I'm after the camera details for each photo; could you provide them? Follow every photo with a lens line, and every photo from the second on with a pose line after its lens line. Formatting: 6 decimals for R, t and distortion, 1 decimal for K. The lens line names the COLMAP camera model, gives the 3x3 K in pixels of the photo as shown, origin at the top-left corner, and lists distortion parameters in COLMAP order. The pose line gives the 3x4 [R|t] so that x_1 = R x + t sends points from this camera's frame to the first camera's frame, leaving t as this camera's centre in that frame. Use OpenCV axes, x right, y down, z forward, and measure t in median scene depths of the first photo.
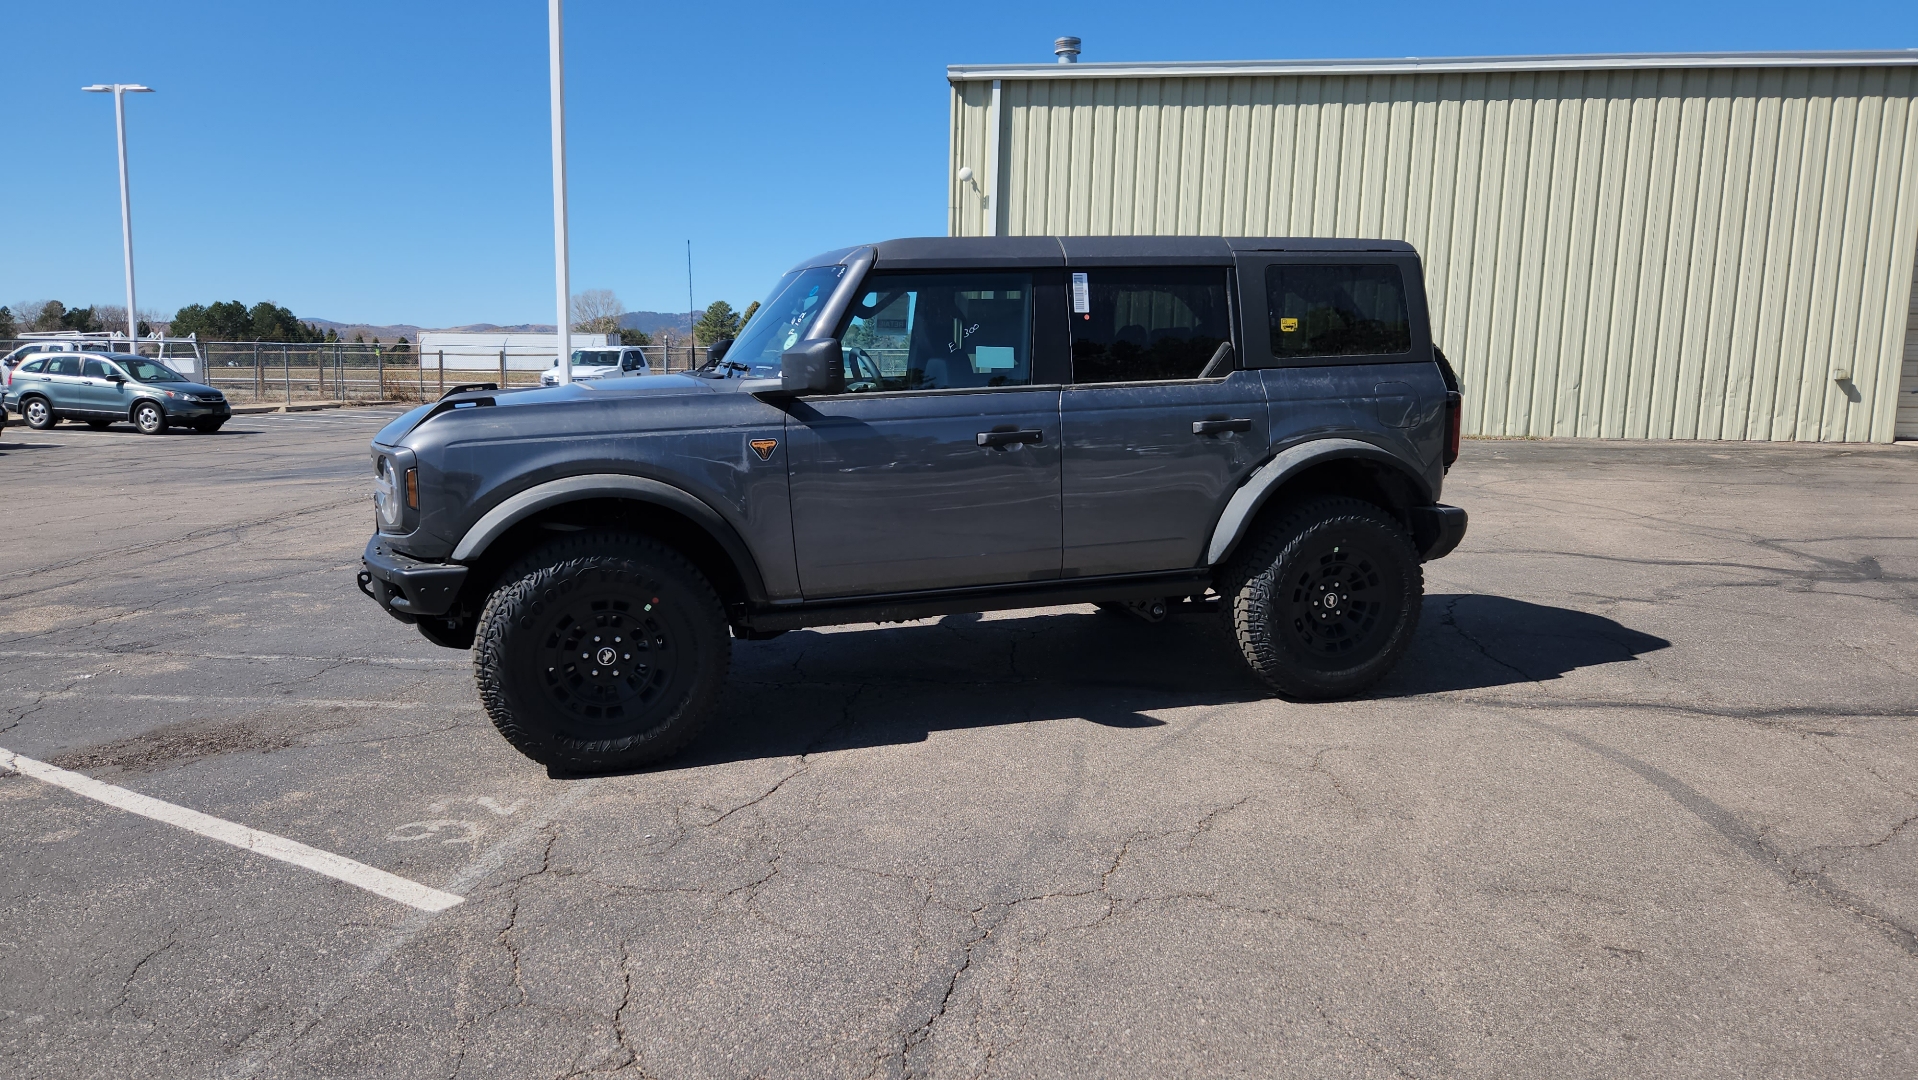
lens RADIAL K [[1274.4, 0, 928.6], [0, 1274.4, 563.7], [0, 0, 1]] dist [0.073145, -0.066173]
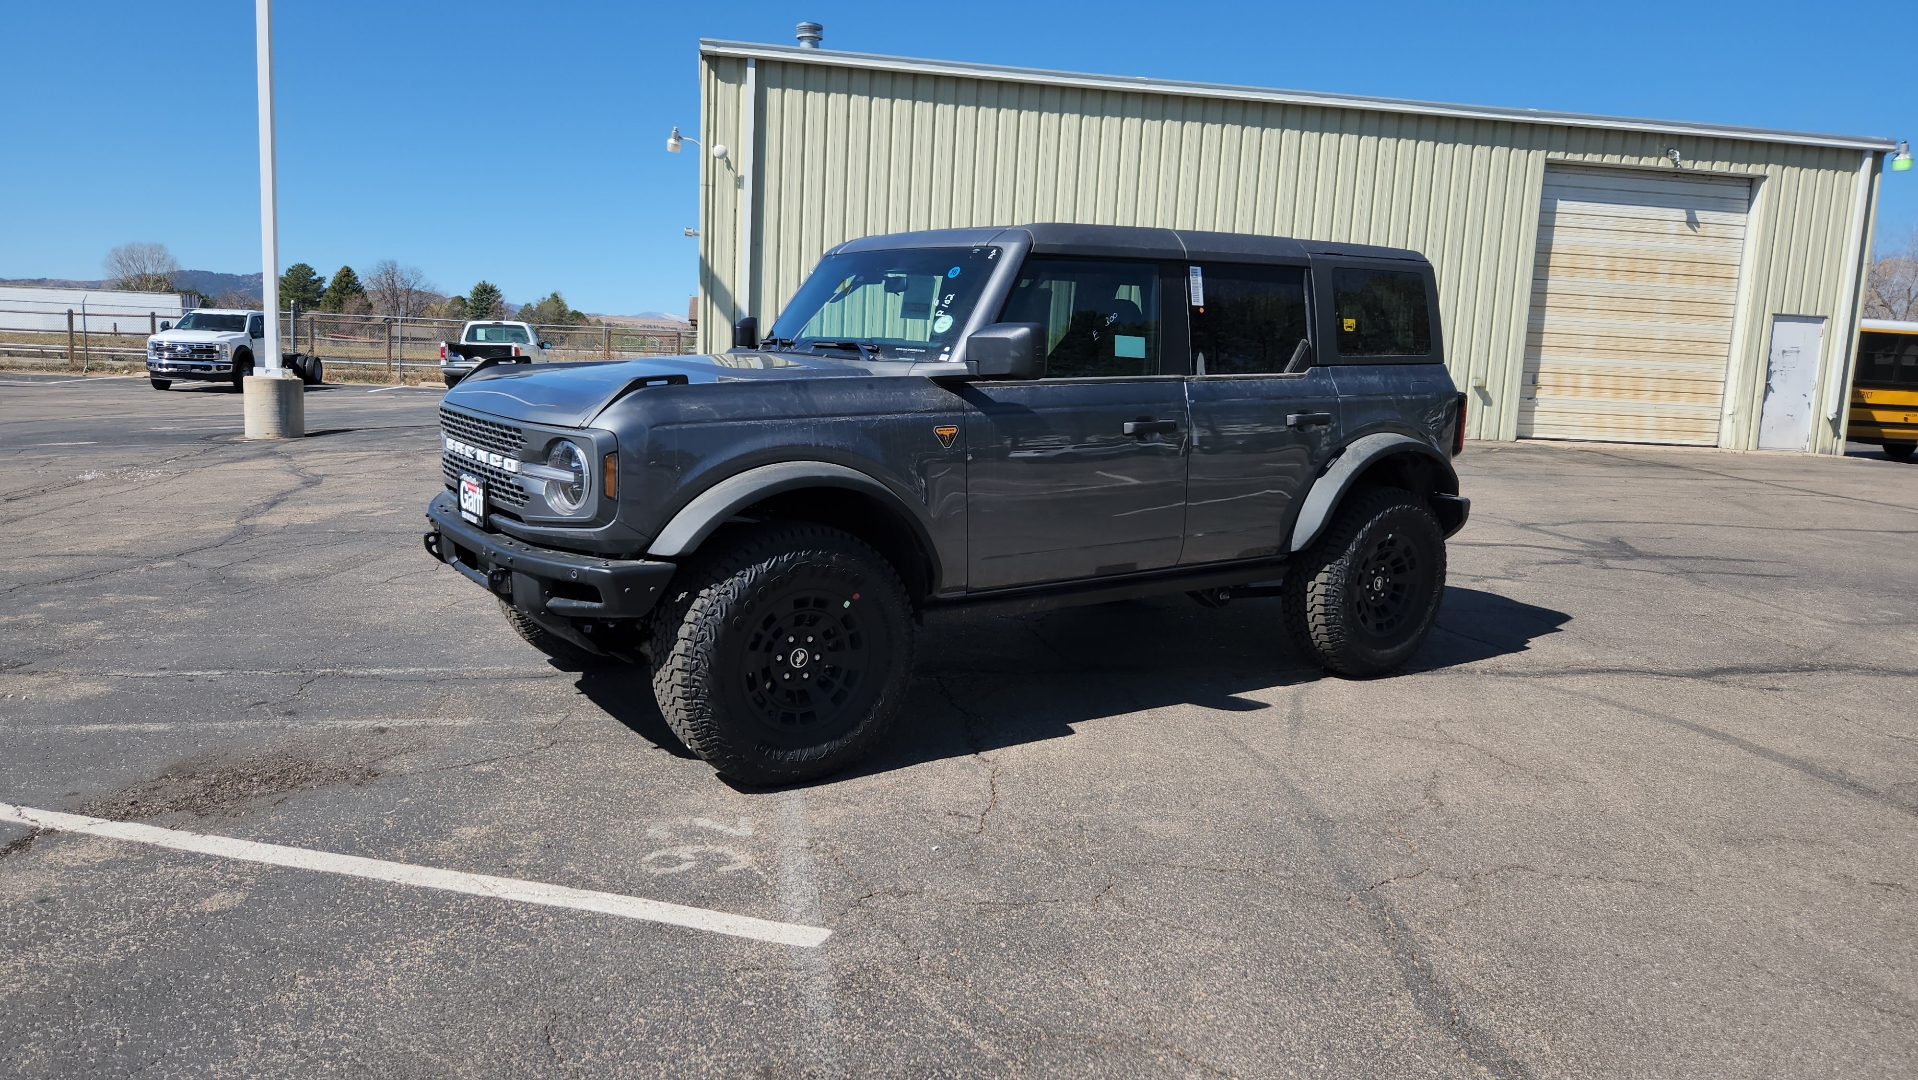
lens RADIAL K [[1274.9, 0, 917.8], [0, 1274.9, 547.8], [0, 0, 1]] dist [0.065746, -0.052385]
pose [[0.960127, -0.009445, 0.279404, -0.361148], [0.009786, 0.999952, 0.000176, -0.005337], [-0.279392, 0.002566, 0.960174, 0.078420]]
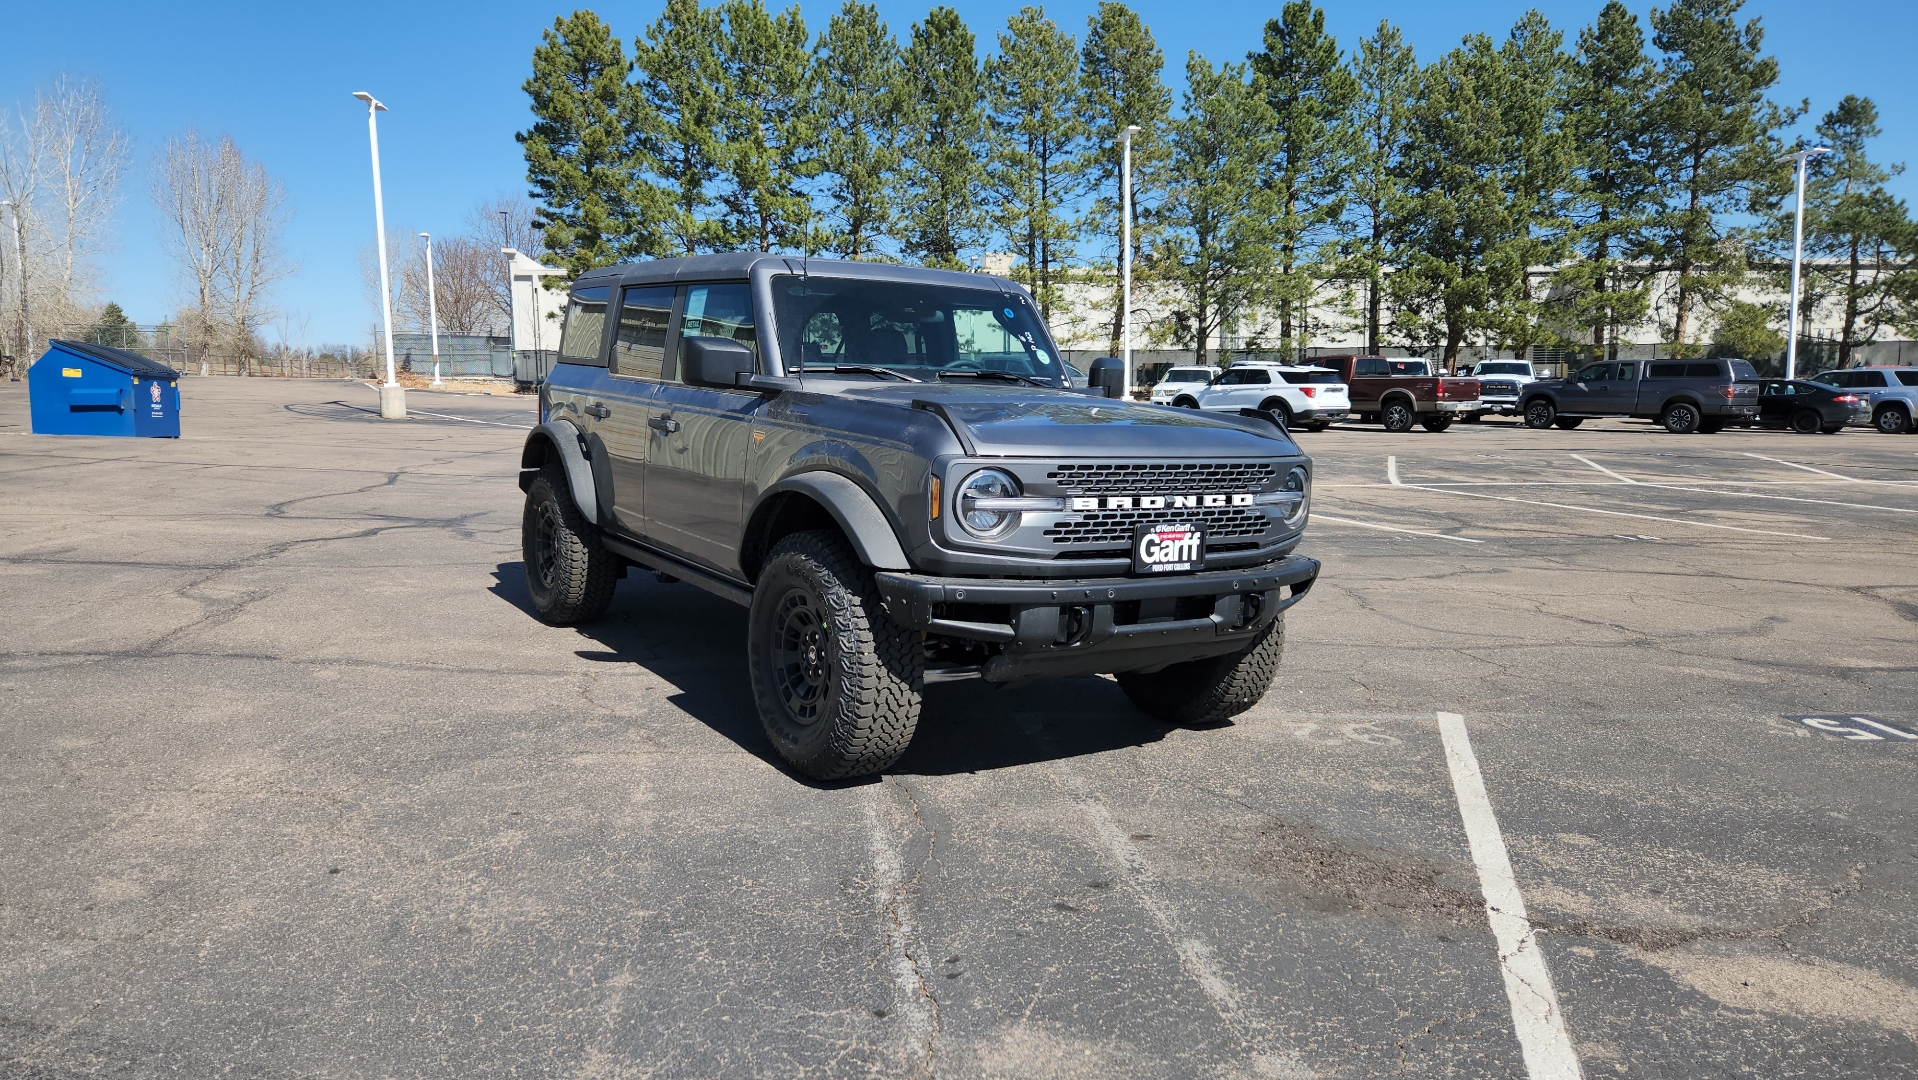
lens RADIAL K [[1280.2, 0, 912.9], [0, 1280.2, 533.2], [0, 0, 1]] dist [0.075883, -0.066491]
pose [[-0.235795, -0.120136, 0.964349, -1.142607], [0.133258, 0.978959, 0.154539, -0.194698], [-0.962623, 0.164946, -0.214824, 1.277174]]
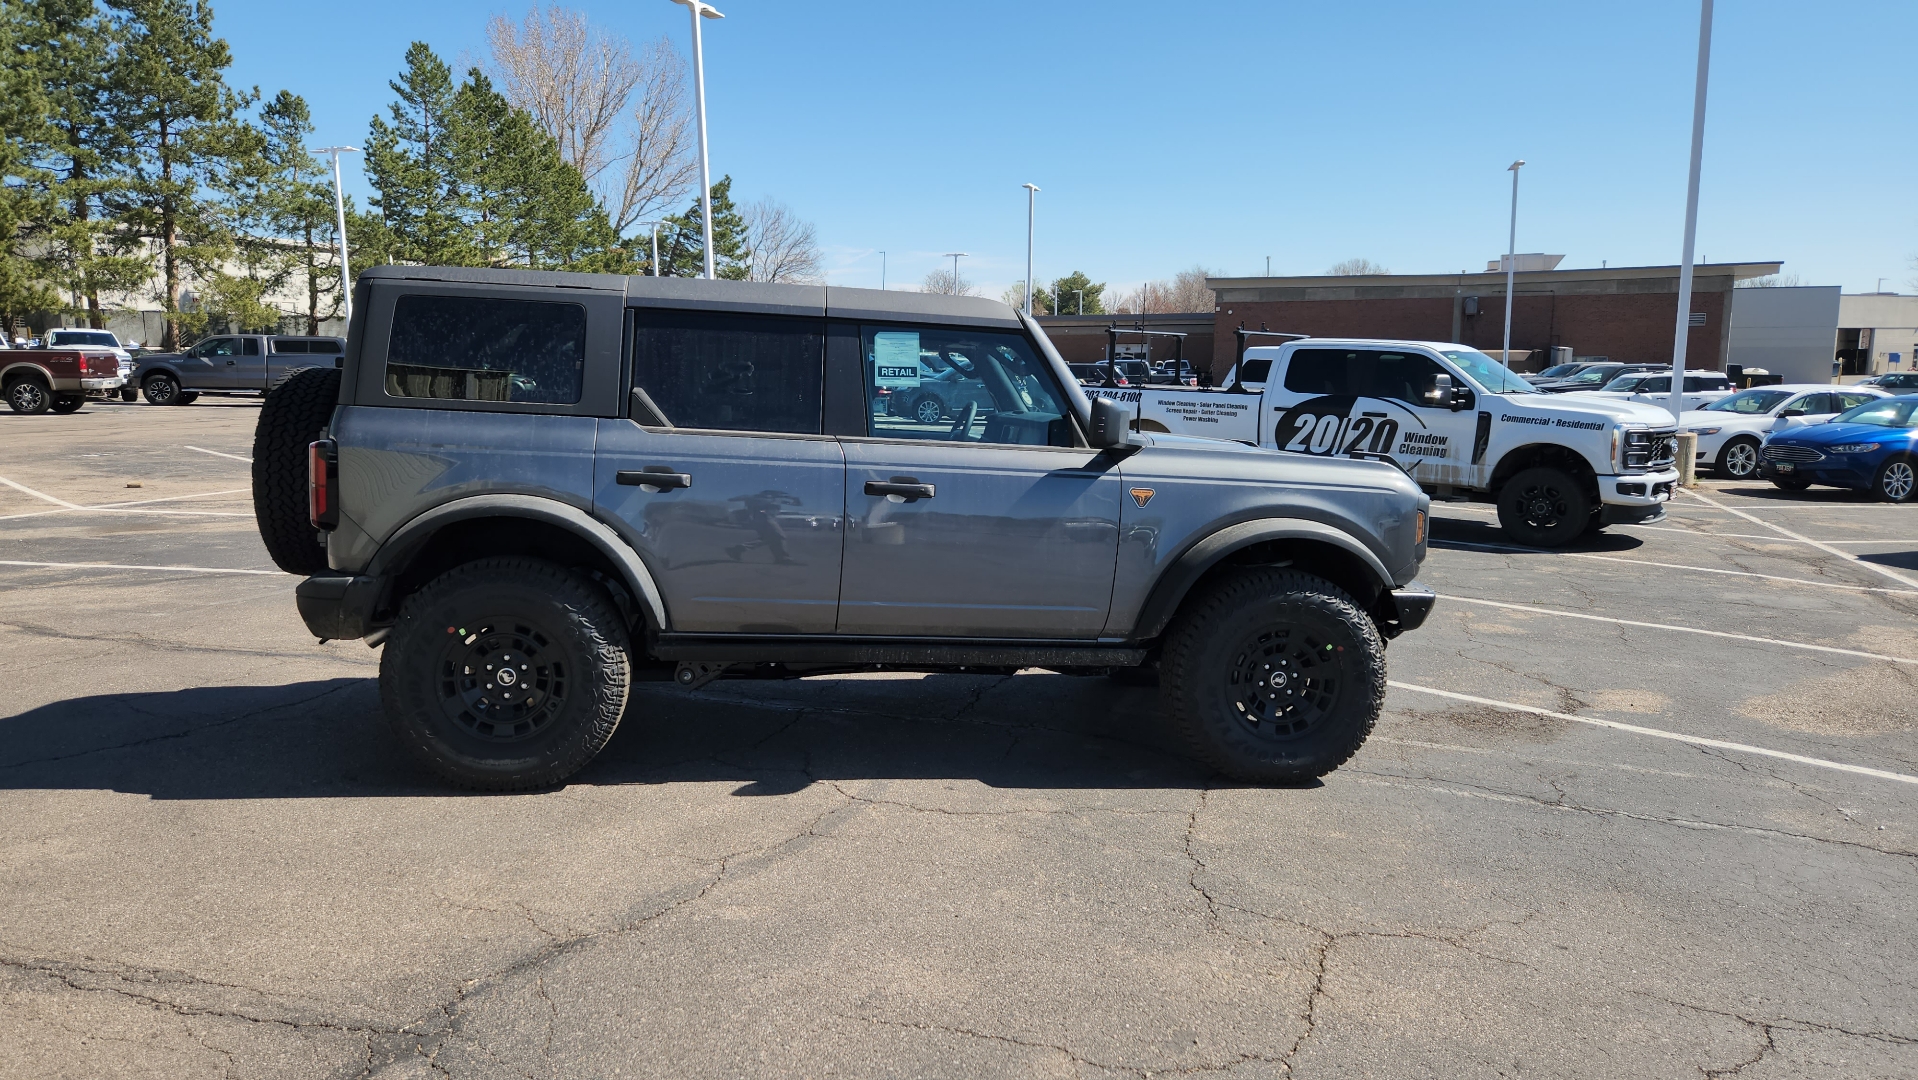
lens RADIAL K [[1291.3, 0, 920.8], [0, 1291.3, 543.8], [0, 0, 1]] dist [0.071753, -0.063110]
pose [[-0.980508, -0.045579, 0.191121, -0.243277], [0.010089, 0.959758, 0.280648, -0.368735], [-0.196221, 0.277105, -0.940590, 2.115394]]
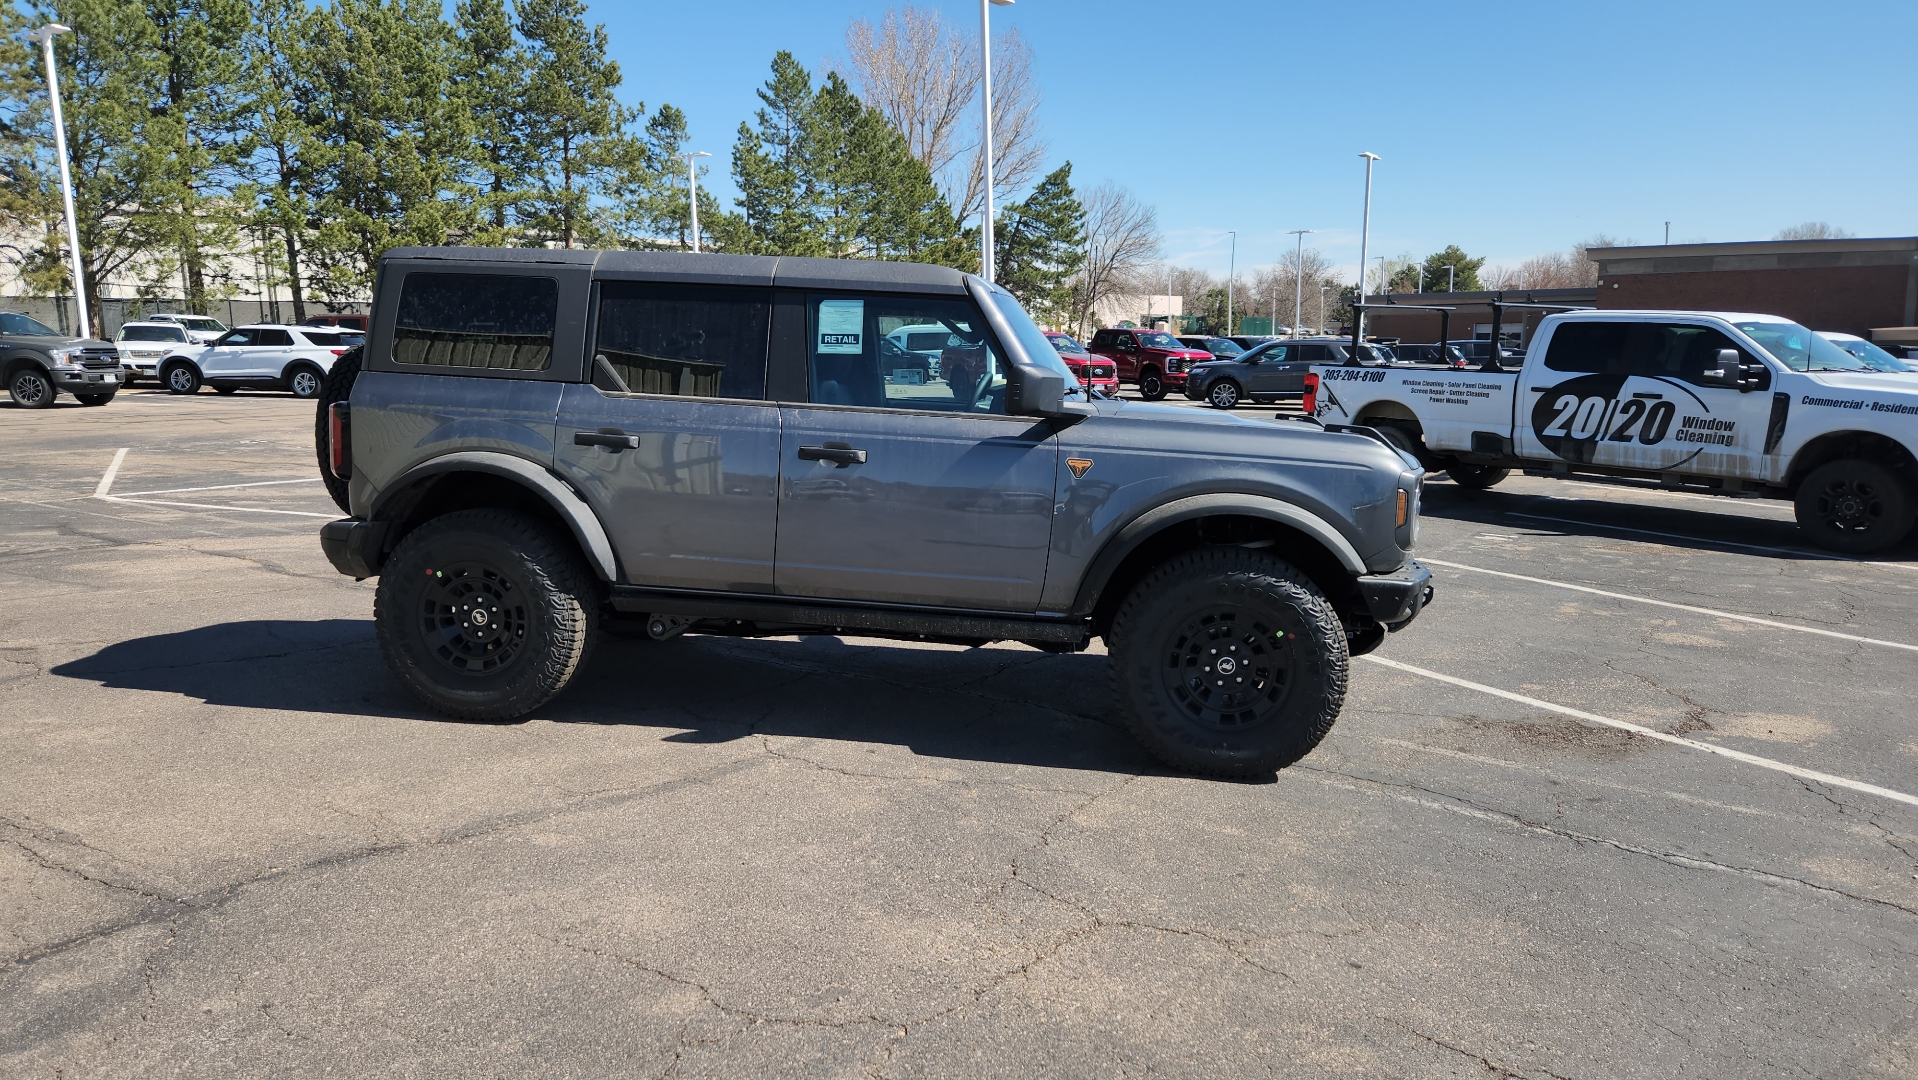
lens RADIAL K [[1284.0, 0, 905.3], [0, 1284.0, 548.2], [0, 0, 1]] dist [0.068016, -0.060969]
pose [[-0.887112, -0.084666, 0.453723, -0.525855], [0.054643, 0.956853, 0.285390, -0.345722], [-0.458309, 0.277966, -0.844209, 2.021991]]
